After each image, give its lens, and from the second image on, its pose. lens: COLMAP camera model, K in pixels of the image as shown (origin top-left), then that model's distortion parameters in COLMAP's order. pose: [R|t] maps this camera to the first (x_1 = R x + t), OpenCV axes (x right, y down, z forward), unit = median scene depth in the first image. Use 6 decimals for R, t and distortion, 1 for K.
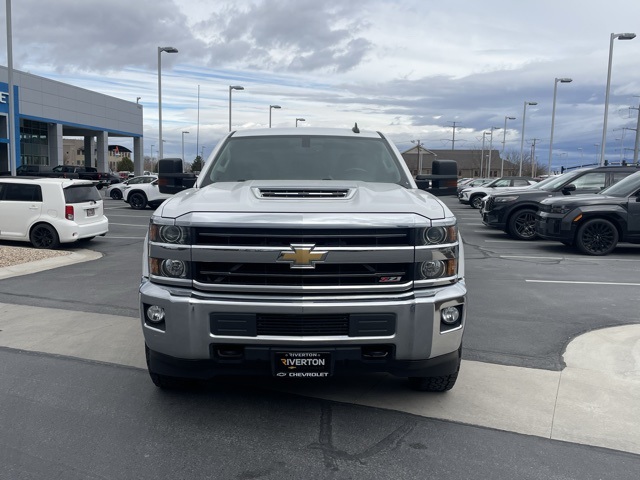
lens RADIAL K [[596.8, 0, 312.1], [0, 596.8, 242.3], [0, 0, 1]] dist [0.107184, -0.138778]
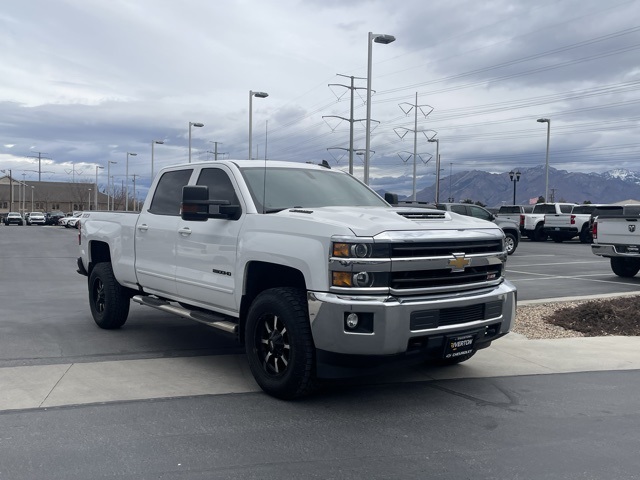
lens RADIAL K [[596.8, 0, 312.1], [0, 596.8, 242.3], [0, 0, 1]] dist [0.107184, -0.138778]
pose [[0.790114, -0.029247, 0.612262, -1.040039], [0.063815, 0.997358, -0.034709, 0.004627], [-0.609629, 0.066496, 0.789893, 0.145269]]
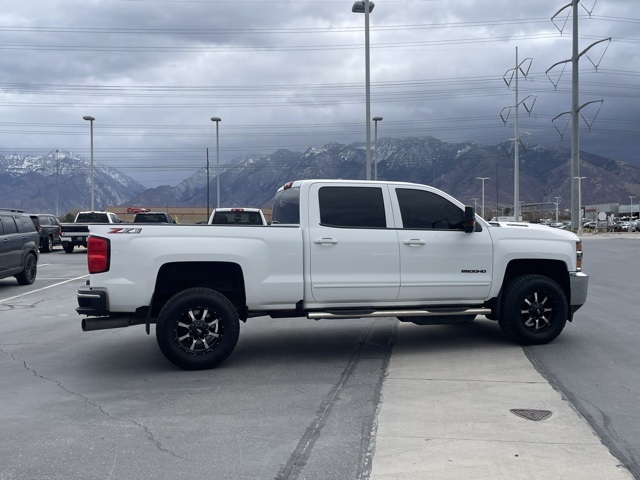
lens RADIAL K [[596.8, 0, 312.1], [0, 596.8, 242.3], [0, 0, 1]] dist [0.107184, -0.138778]
pose [[-0.257412, -0.033926, 0.965706, -2.055366], [0.098977, 0.993201, 0.061275, -0.248798], [-0.961219, 0.111356, -0.252304, 2.397755]]
